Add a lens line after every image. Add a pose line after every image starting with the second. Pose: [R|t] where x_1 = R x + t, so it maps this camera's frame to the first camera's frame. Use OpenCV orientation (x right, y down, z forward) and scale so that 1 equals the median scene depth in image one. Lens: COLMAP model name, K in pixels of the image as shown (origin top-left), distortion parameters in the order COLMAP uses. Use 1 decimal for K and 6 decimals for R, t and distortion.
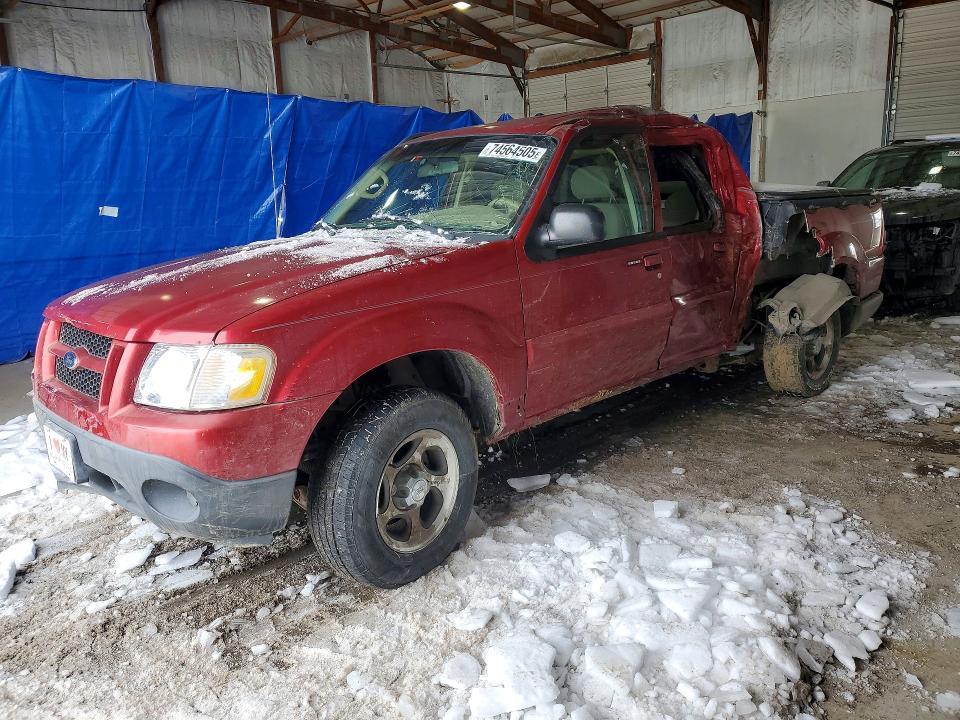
lens RADIAL K [[726.5, 0, 467.1], [0, 726.5, 355.4], [0, 0, 1]] dist [0.025756, -0.000256]
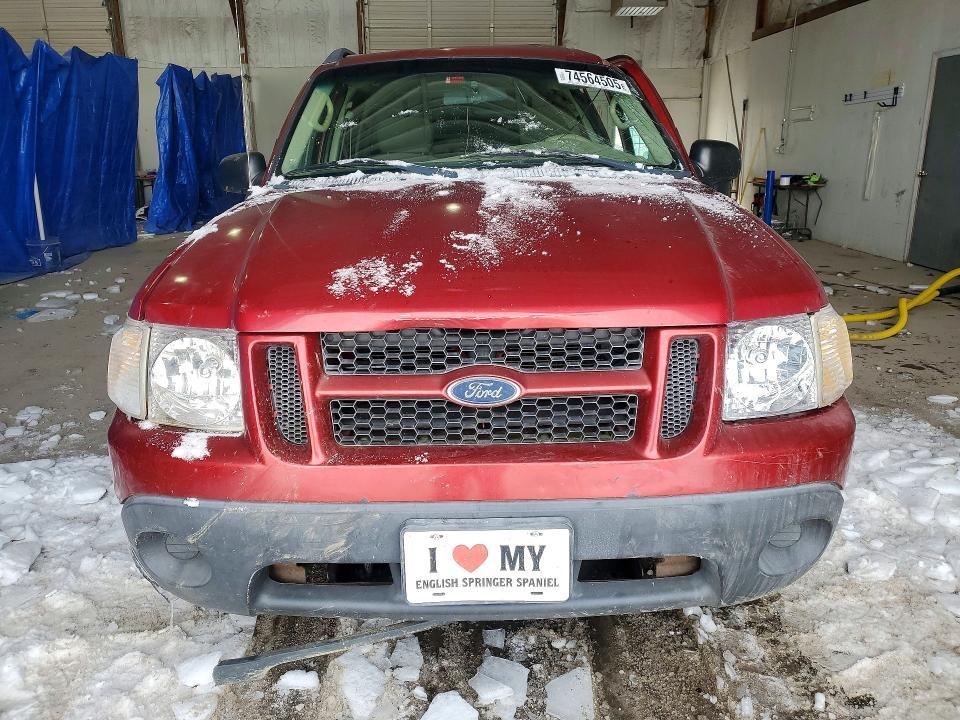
lens RADIAL K [[726.5, 0, 467.1], [0, 726.5, 355.4], [0, 0, 1]] dist [0.025756, -0.000256]
pose [[0.694731, -0.167422, 0.699514, -0.146799], [0.142238, 0.985306, 0.094559, -0.011726], [-0.705066, 0.033804, 0.708336, 0.101450]]
